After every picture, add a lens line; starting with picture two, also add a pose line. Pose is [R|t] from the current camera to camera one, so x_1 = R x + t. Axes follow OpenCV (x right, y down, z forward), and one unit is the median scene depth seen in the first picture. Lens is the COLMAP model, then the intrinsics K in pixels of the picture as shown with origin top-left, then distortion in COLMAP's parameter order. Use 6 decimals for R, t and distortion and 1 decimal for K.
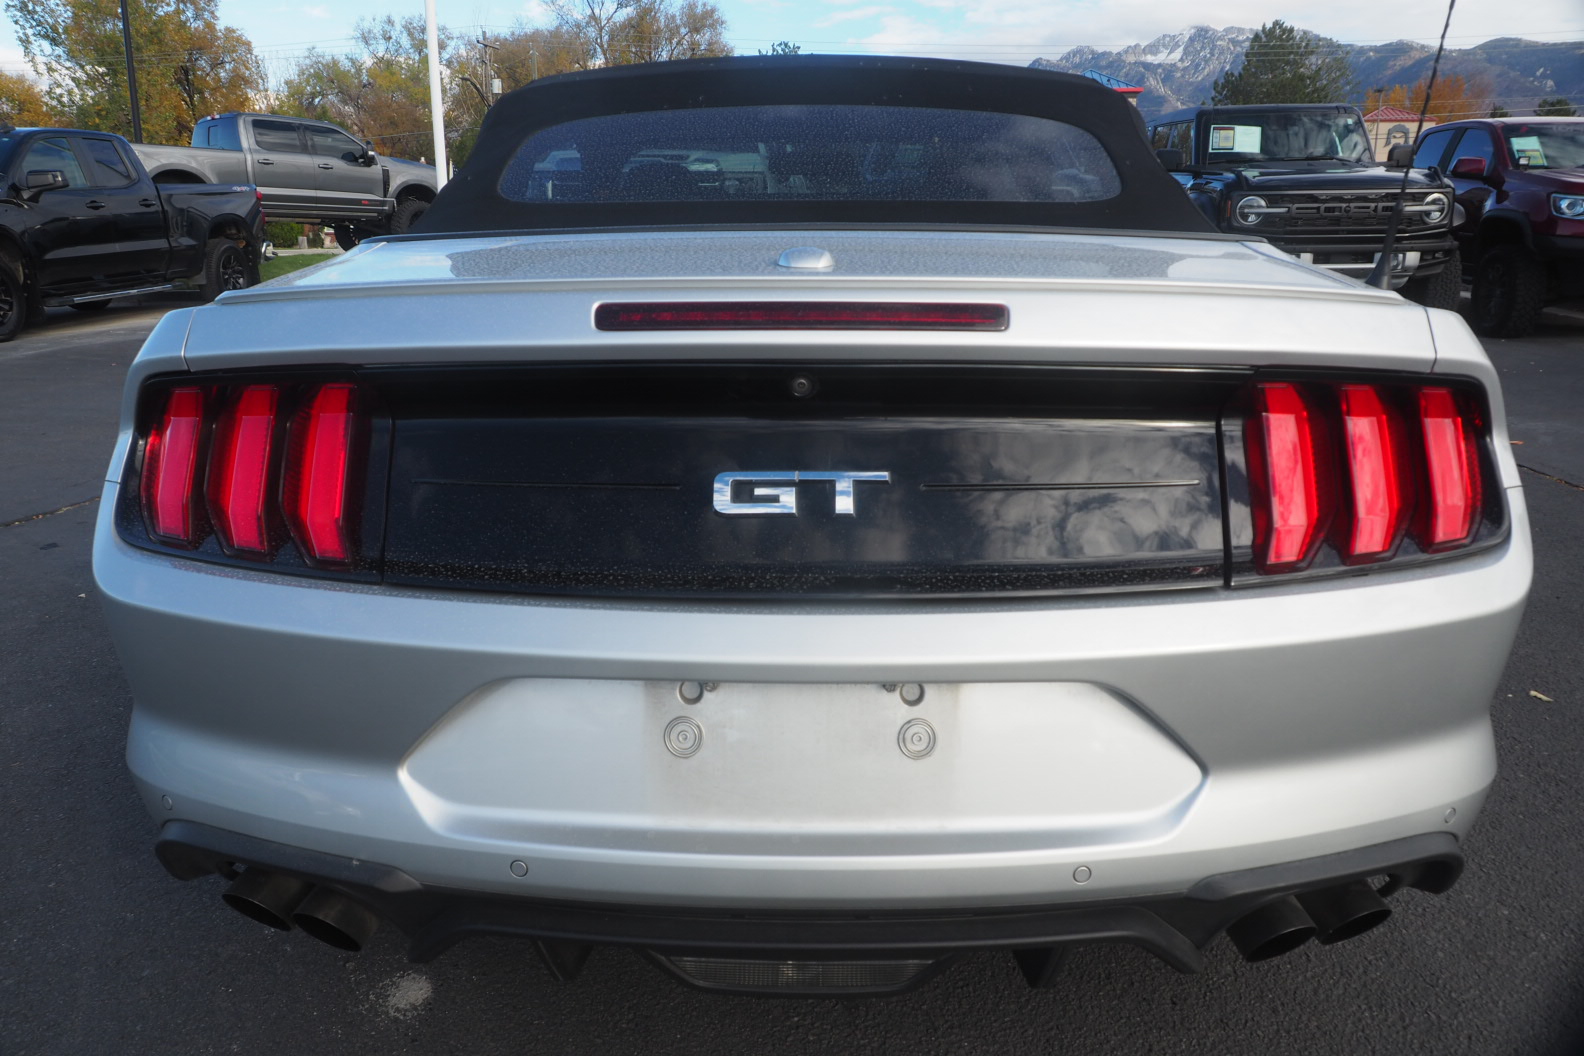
lens RADIAL K [[1119.2, 0, 792.0], [0, 1119.2, 528.0], [0, 0, 1]] dist [-0.038816, 0.007630]
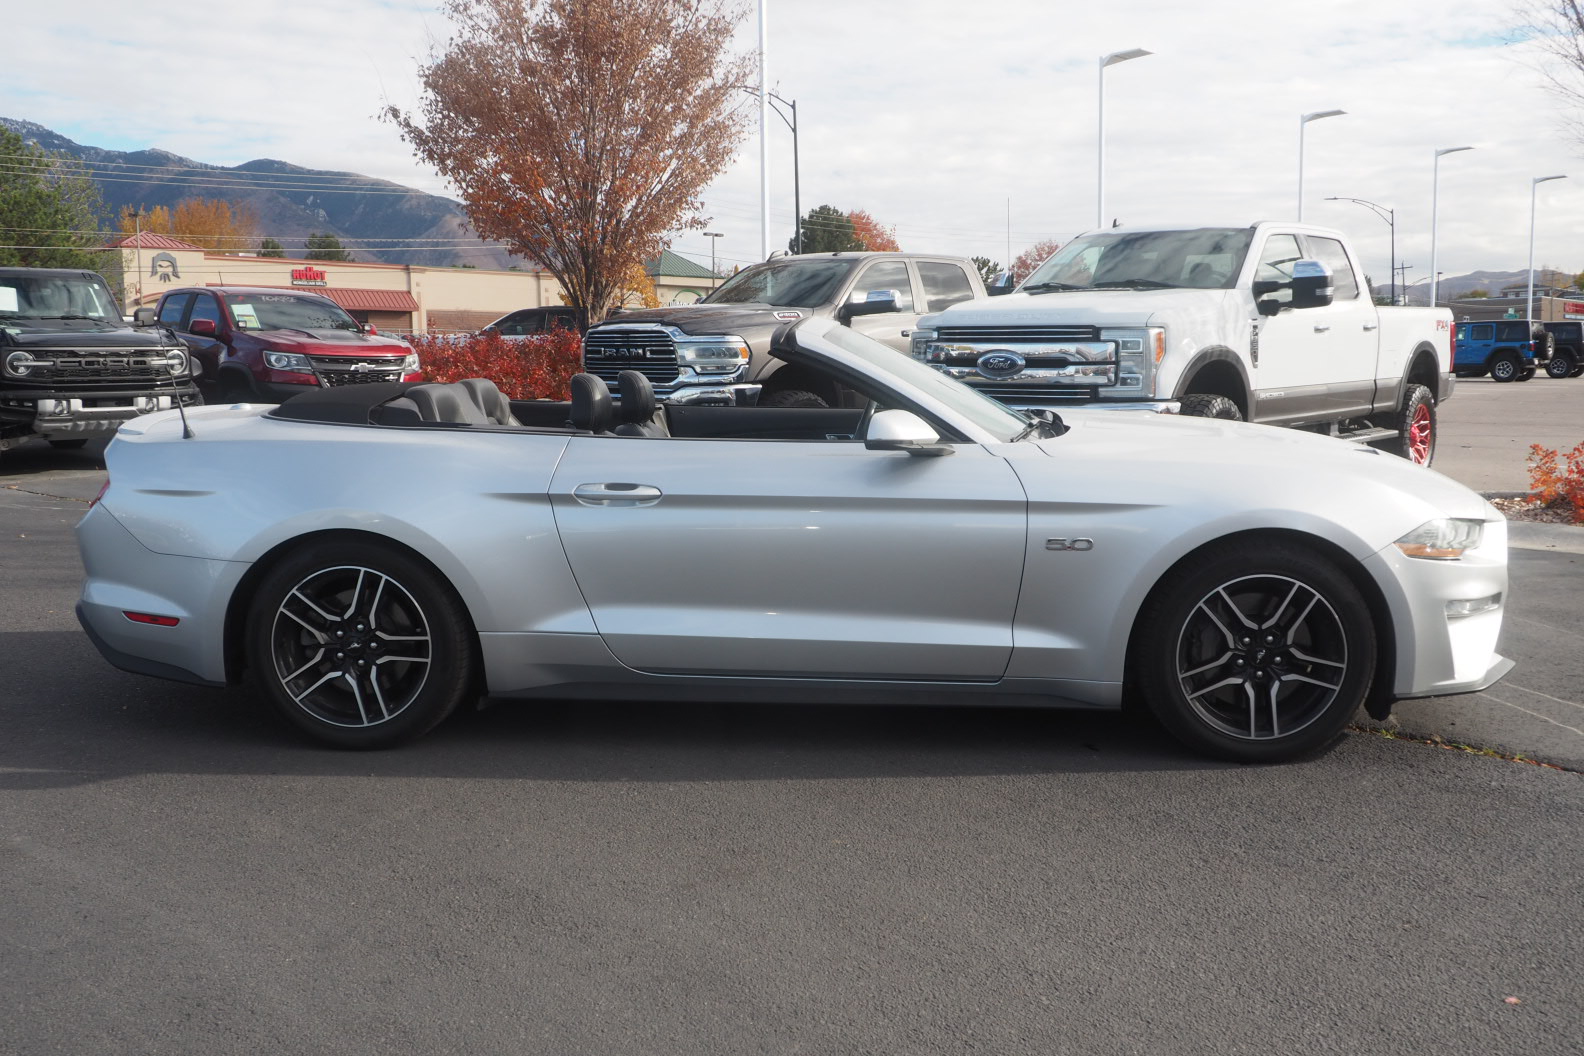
lens RADIAL K [[1420.4, 0, 792.0], [0, 1420.4, 528.0], [0, 0, 1]] dist [-0.003029, -0.005171]
pose [[0.630951, -0.081784, 0.771500, -0.209264], [0.197550, 0.978586, -0.057825, 0.112541], [-0.750249, 0.188895, 0.633596, -0.456997]]
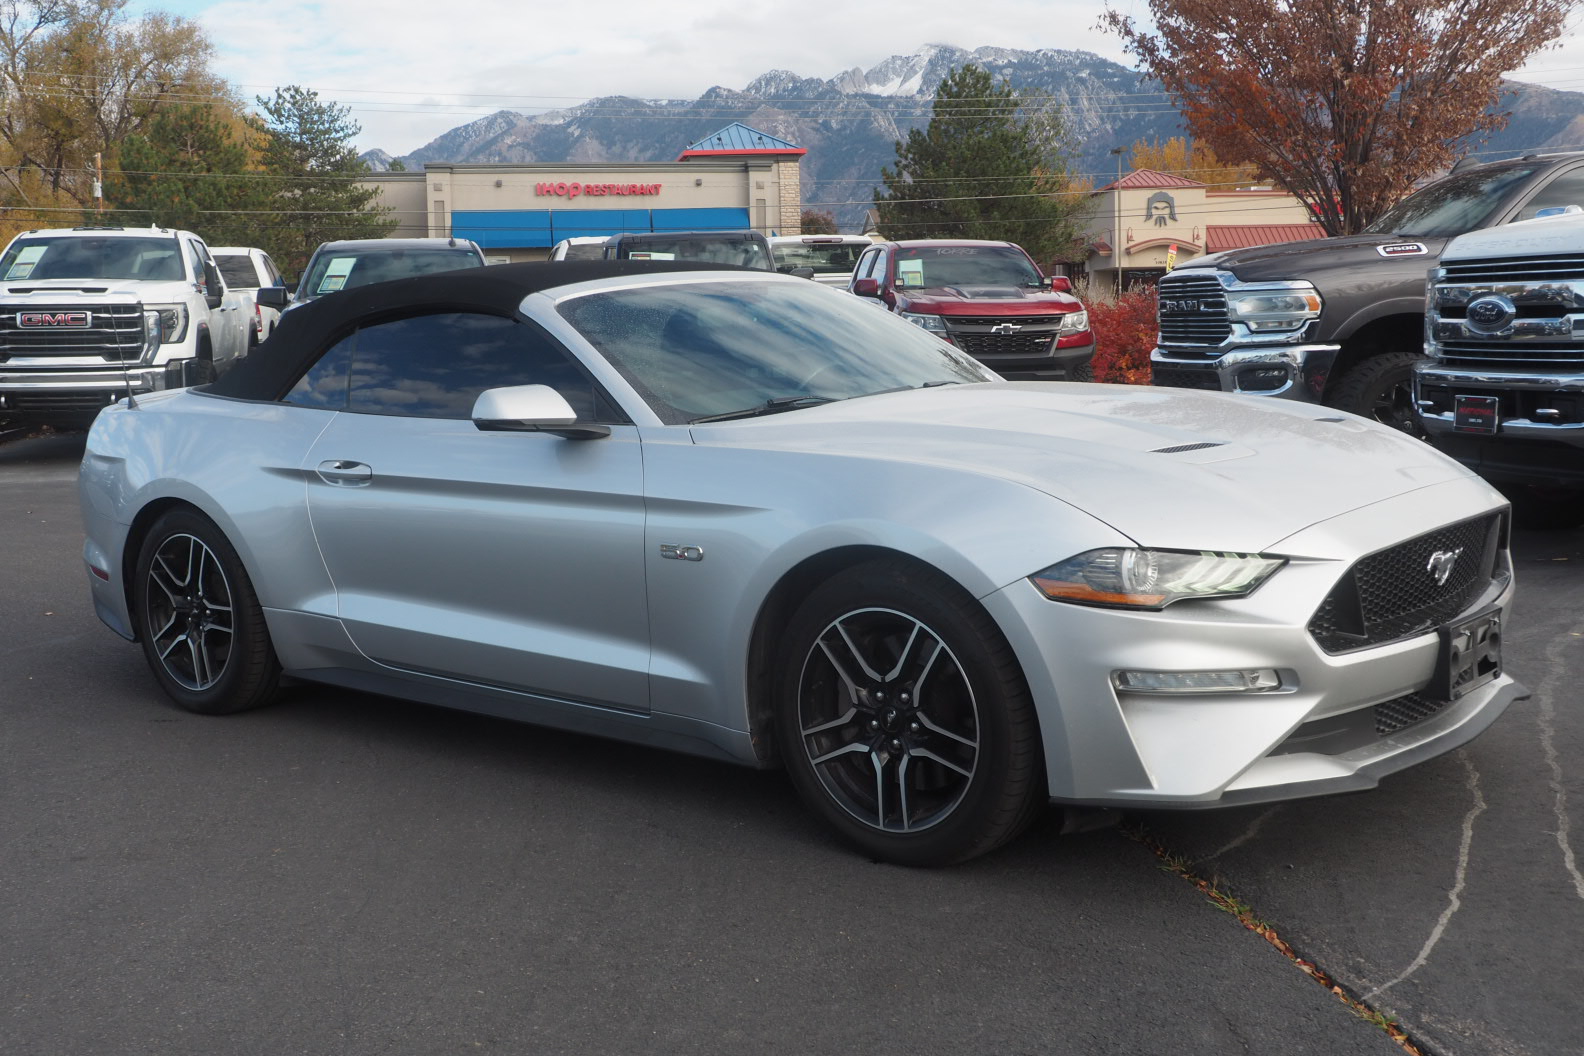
lens RADIAL K [[1789.7, 0, 792.0], [0, 1789.7, 528.0], [0, 0, 1]] dist [0.000551, -0.011751]
pose [[0.970601, -0.039230, 0.237476, 0.114650], [0.075864, 0.986200, -0.147151, 0.172472], [-0.228427, 0.160841, 0.960183, -0.683079]]
